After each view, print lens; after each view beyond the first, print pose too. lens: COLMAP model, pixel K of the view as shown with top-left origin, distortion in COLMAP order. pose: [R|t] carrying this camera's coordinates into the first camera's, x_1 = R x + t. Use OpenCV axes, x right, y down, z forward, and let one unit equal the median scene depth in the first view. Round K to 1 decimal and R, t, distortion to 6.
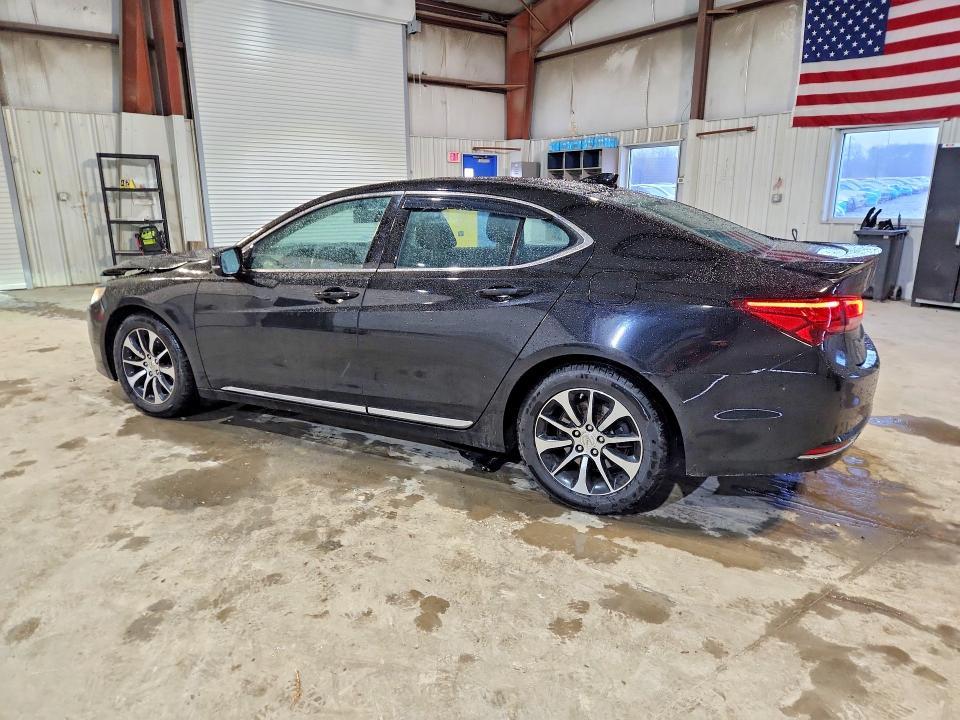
lens RADIAL K [[662.9, 0, 483.0], [0, 662.9, 362.1], [0, 0, 1]] dist [0.049535, -0.032975]
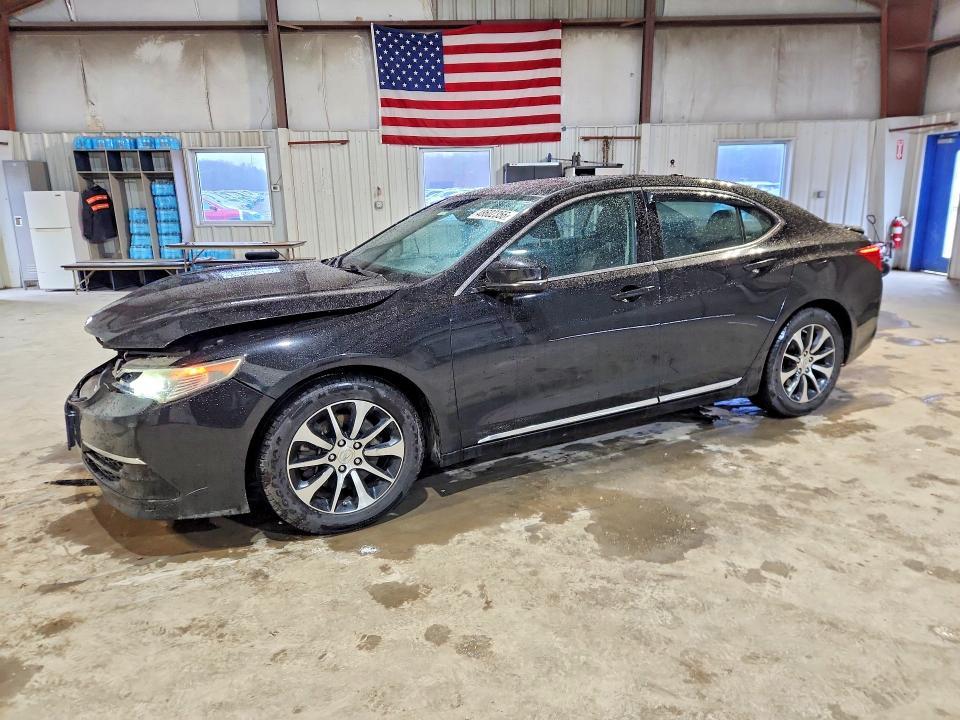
lens RADIAL K [[662.9, 0, 484.2], [0, 662.9, 363.8], [0, 0, 1]] dist [0.049535, -0.032975]
pose [[0.549547, -0.207897, 0.809182, -0.485982], [0.221700, 0.970109, 0.098678, -0.060866], [-0.805510, 0.125167, 0.579212, 0.261027]]
